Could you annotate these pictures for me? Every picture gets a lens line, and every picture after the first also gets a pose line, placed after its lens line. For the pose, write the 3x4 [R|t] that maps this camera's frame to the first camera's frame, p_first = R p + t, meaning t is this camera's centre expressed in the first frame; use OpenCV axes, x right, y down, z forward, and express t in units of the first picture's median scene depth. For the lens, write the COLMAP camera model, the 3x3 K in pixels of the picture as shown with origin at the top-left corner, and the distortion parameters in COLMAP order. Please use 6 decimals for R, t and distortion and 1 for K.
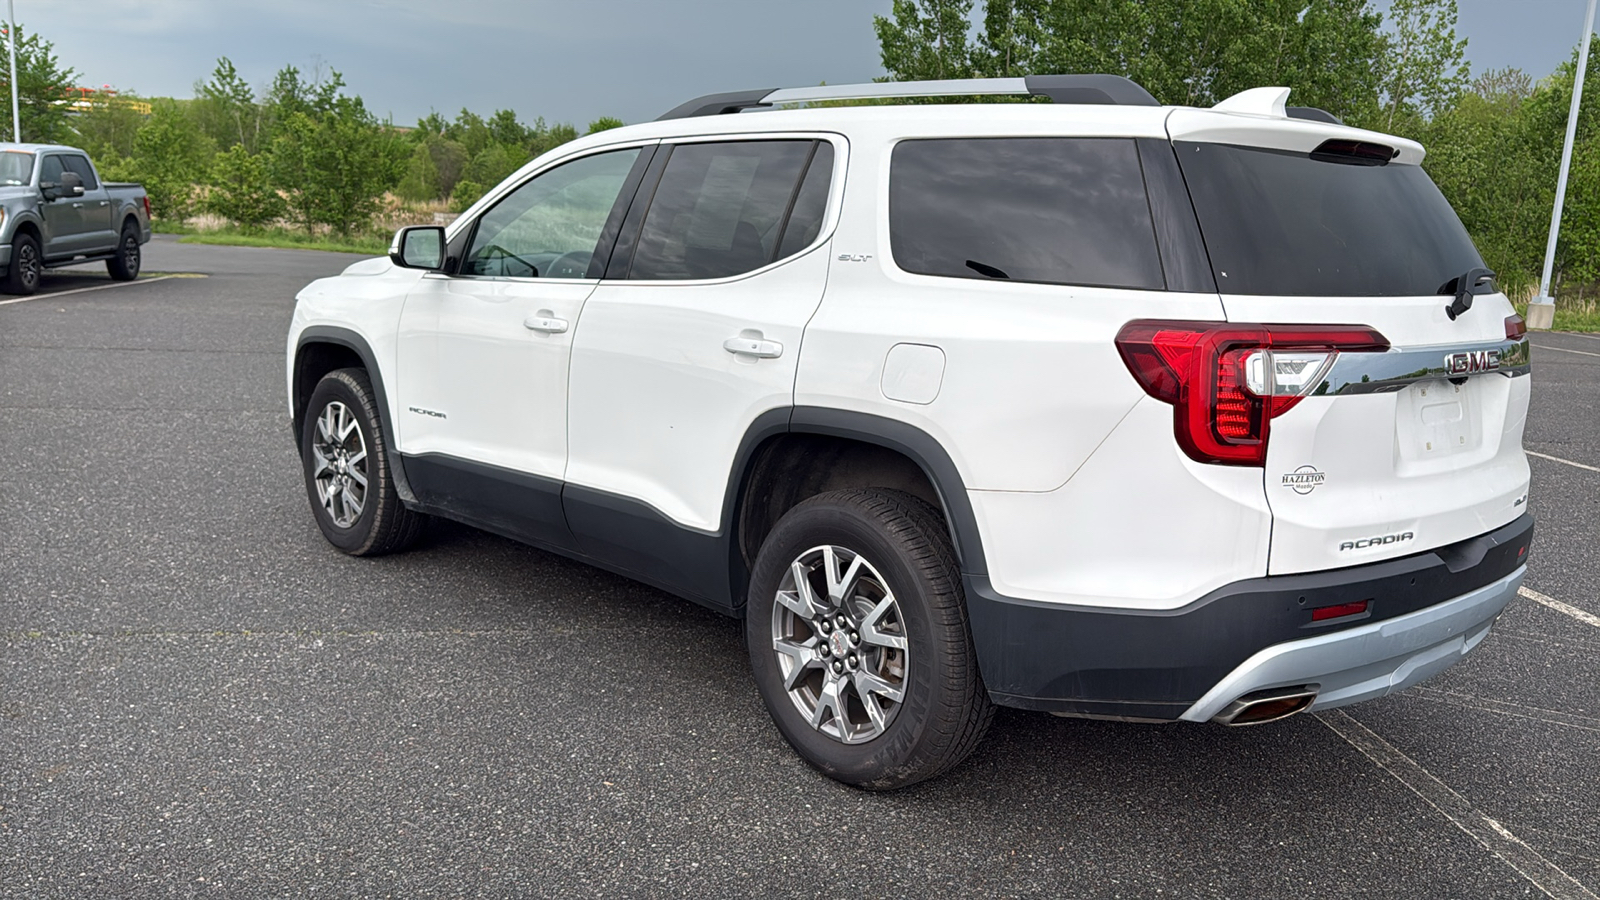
lens RADIAL K [[1360.6, 0, 851.5], [0, 1360.6, 487.1], [0, 0, 1]] dist [0.139620, -0.226754]
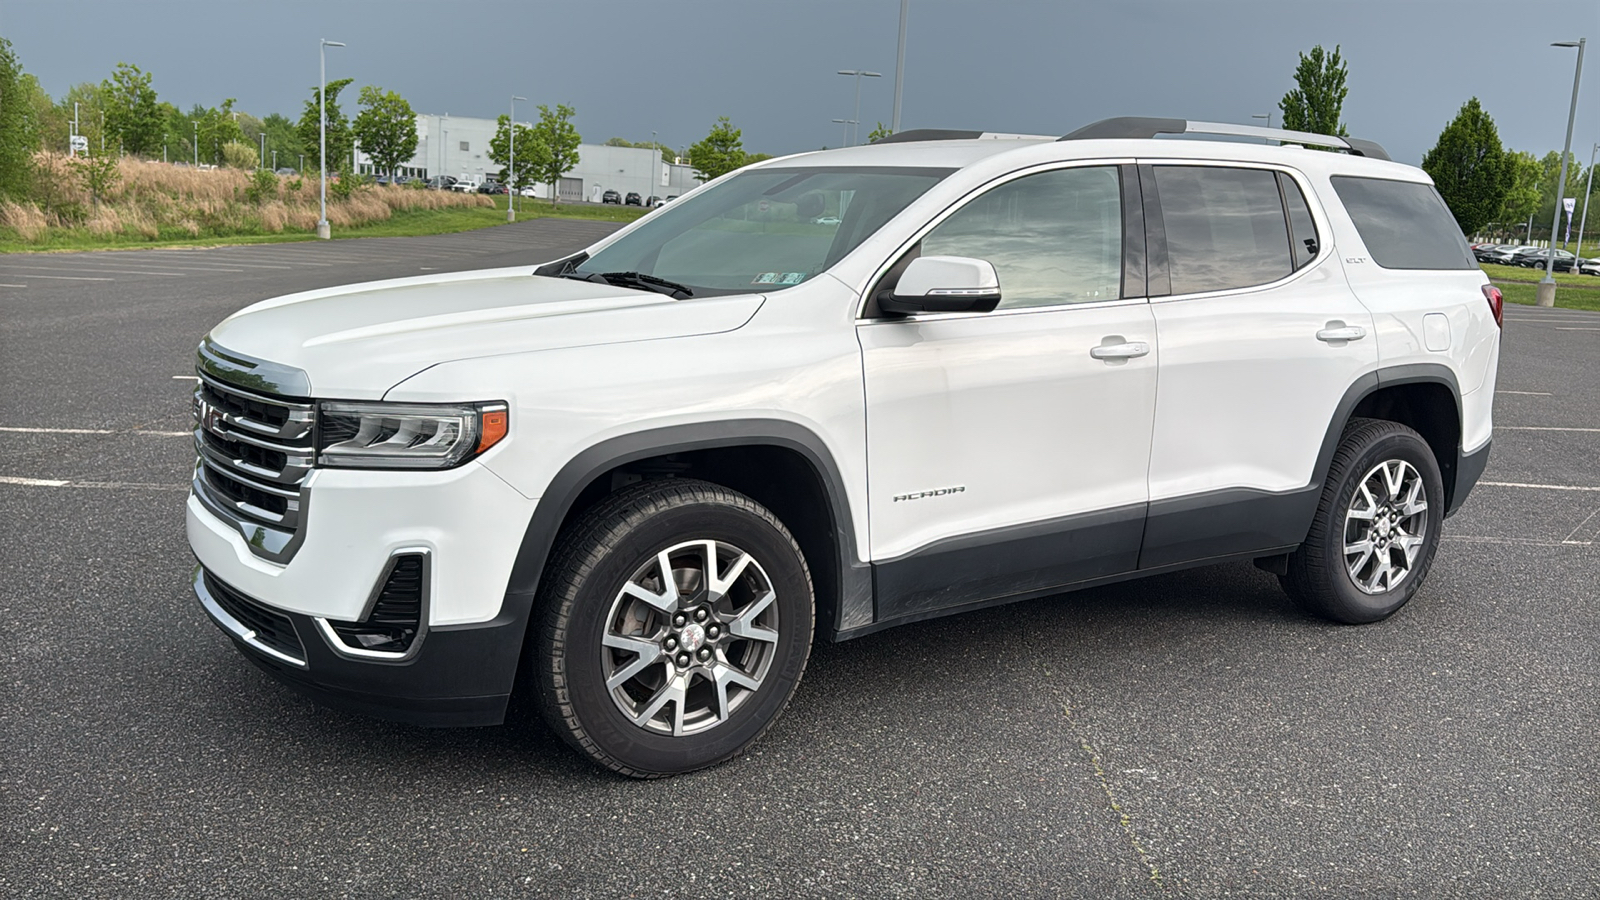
lens RADIAL K [[1360.6, 0, 819.4], [0, 1360.6, 465.5], [0, 0, 1]] dist [0.139620, -0.226754]
pose [[0.163133, -0.214493, 0.963006, -1.440744], [0.159321, 0.968998, 0.188839, -0.307153], [-0.973655, 0.122621, 0.192249, 1.237368]]
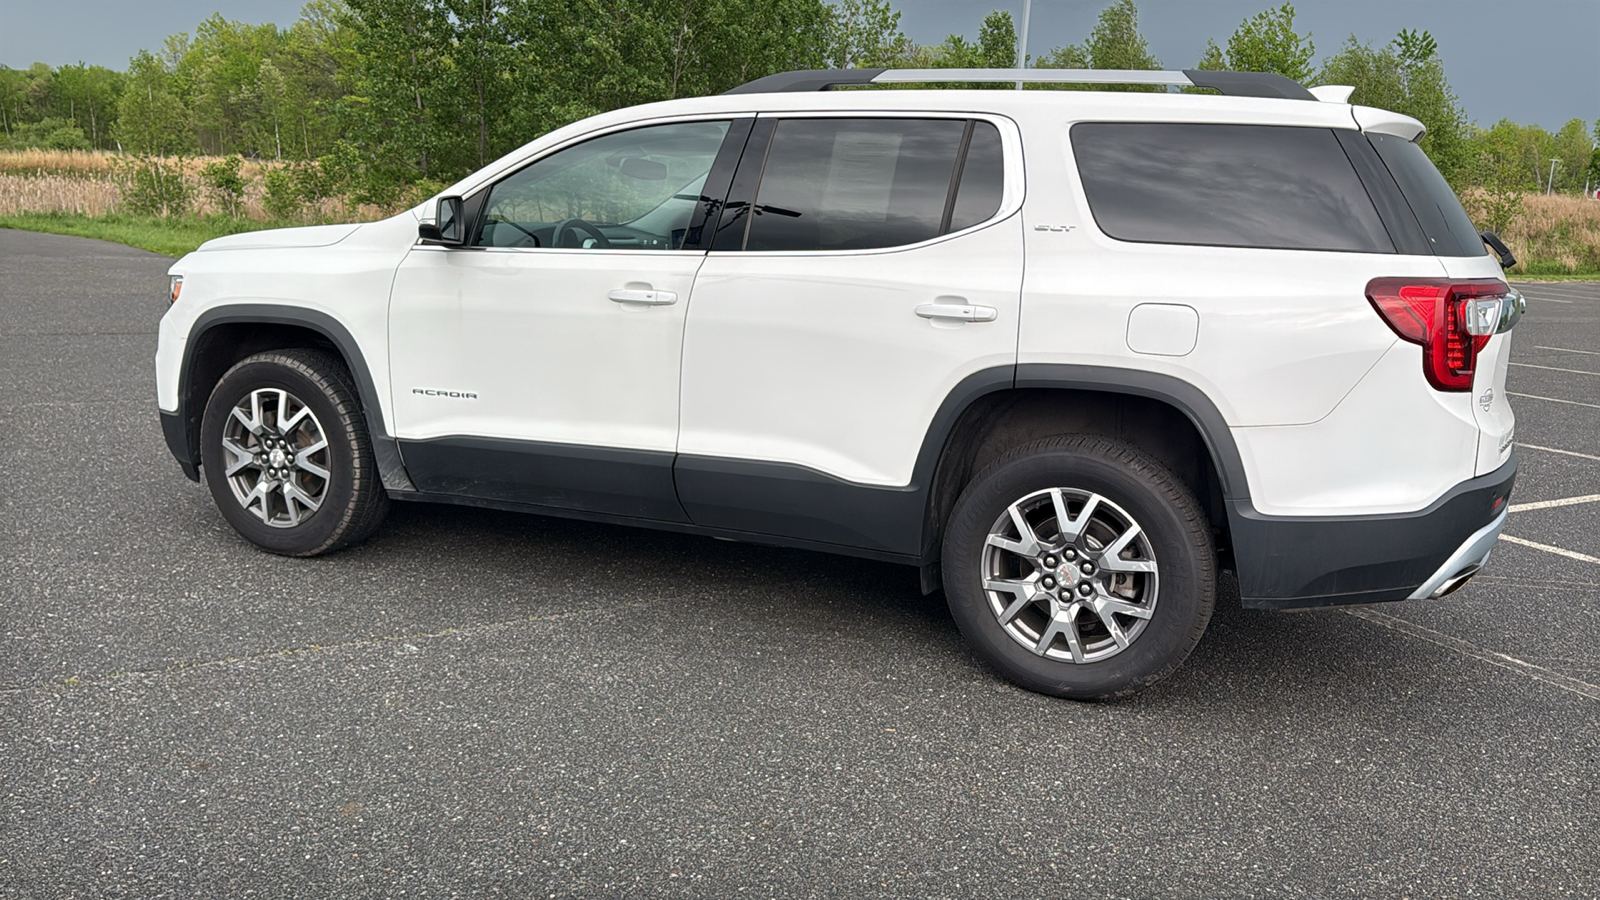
lens RADIAL K [[1360.6, 0, 840.9], [0, 1360.6, 441.0], [0, 0, 1]] dist [0.139620, -0.226754]
pose [[0.919479, -0.072495, 0.386397, -0.576599], [0.070999, 0.997311, 0.018161, -0.026745], [-0.386675, 0.010735, 0.922154, 0.039586]]
